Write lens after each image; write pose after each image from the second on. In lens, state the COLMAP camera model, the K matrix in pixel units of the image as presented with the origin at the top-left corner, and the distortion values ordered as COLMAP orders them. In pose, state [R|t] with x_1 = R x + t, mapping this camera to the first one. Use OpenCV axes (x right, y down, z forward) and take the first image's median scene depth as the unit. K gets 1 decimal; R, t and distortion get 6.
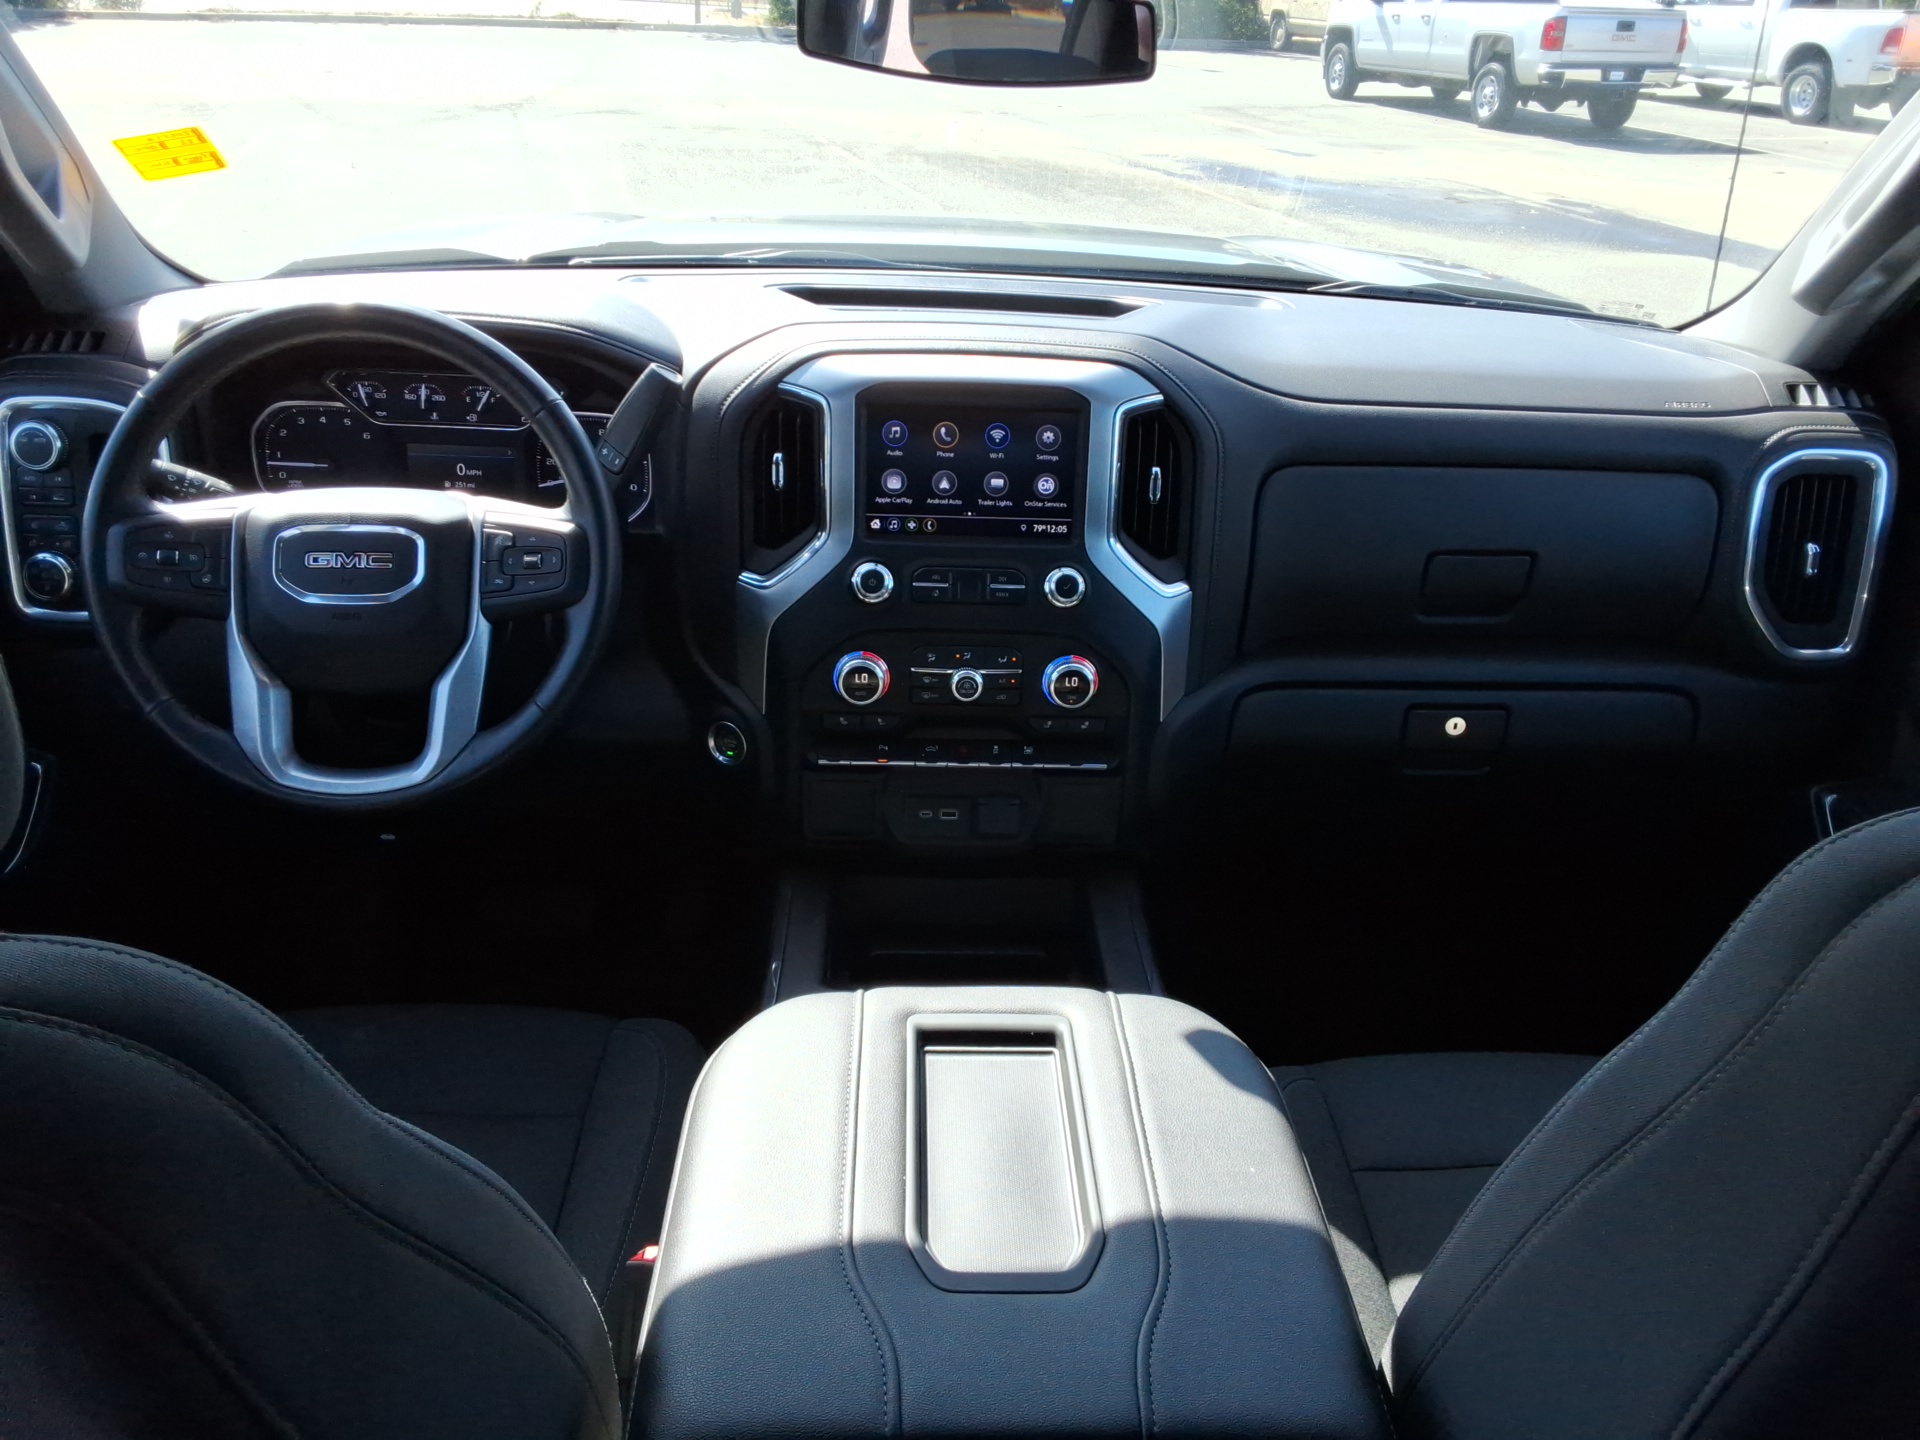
lens RADIAL K [[1527.5, 0, 994.9], [0, 1527.5, 700.1], [0, 0, 1]] dist [0.098881, -0.150027]
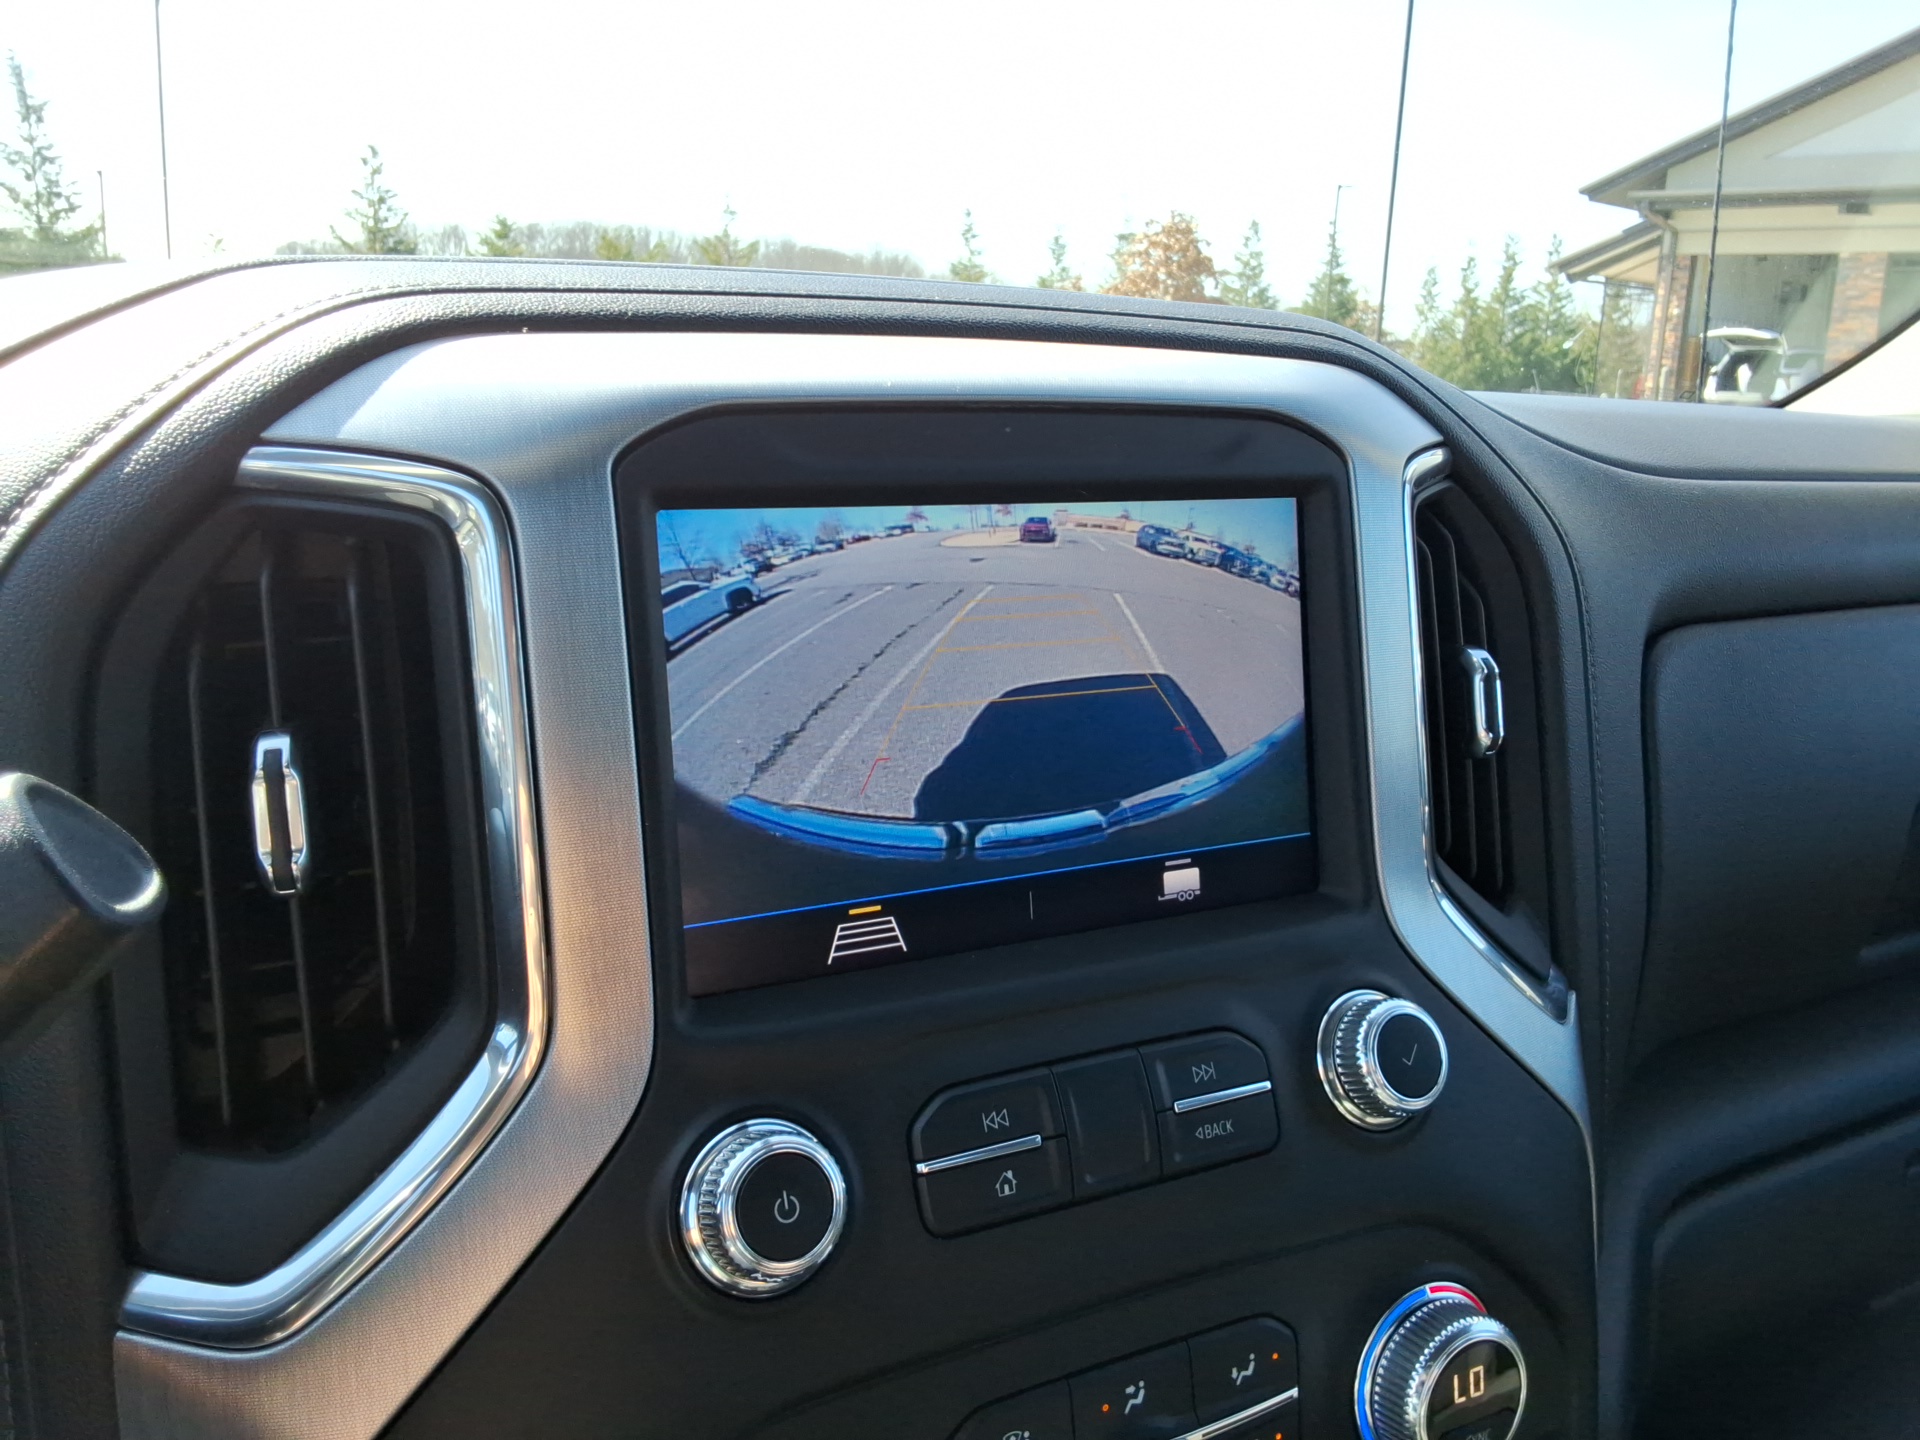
lens RADIAL K [[1527.5, 0, 971.9], [0, 1527.5, 702.5], [0, 0, 1]] dist [0.098881, -0.150027]
pose [[0.900572, -0.108310, 0.420997, -0.142351], [0.200011, 0.963104, -0.180074, -0.101087], [-0.385960, 0.246374, 0.889008, 0.740599]]
